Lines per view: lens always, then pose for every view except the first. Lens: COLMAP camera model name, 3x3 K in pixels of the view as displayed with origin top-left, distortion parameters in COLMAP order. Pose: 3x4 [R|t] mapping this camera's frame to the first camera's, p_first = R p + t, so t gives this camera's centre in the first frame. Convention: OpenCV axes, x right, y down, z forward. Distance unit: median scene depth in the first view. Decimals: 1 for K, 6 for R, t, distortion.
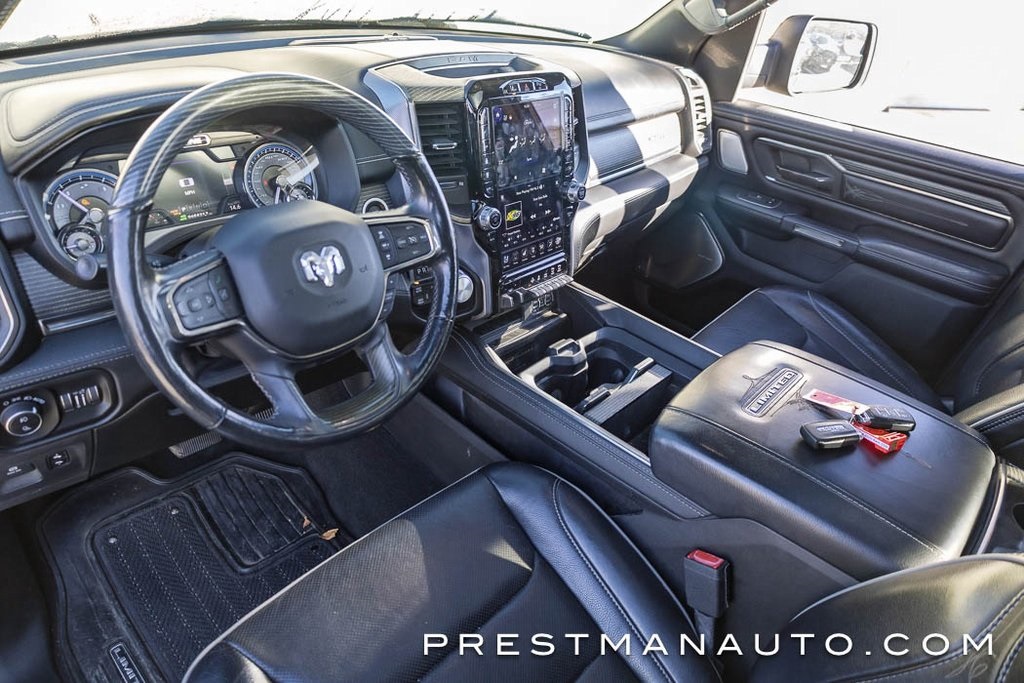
lens RADIAL K [[668.7, 0, 518.3], [0, 668.7, 341.4], [0, 0, 1]] dist [0.006018, 0.012191]
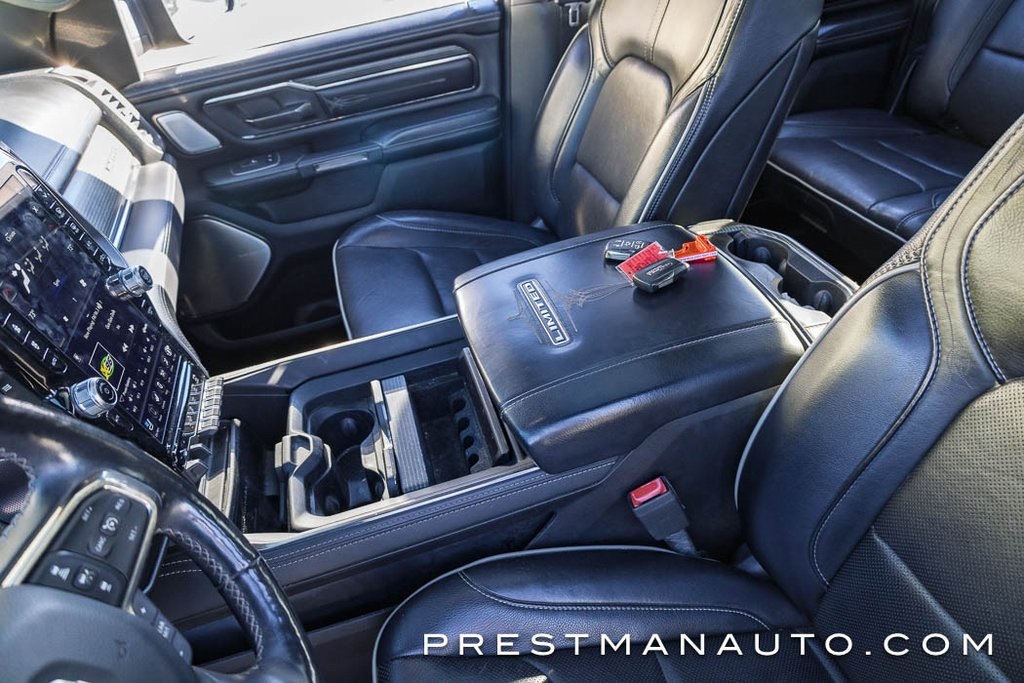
lens RADIAL K [[668.7, 0, 510.9], [0, 668.7, 335.4], [0, 0, 1]] dist [0.006018, 0.012191]
pose [[0.512910, -0.650682, 0.559944, -0.122613], [0.607384, 0.736021, 0.298927, -0.142671], [-0.606637, 0.186779, 0.772726, 0.242237]]
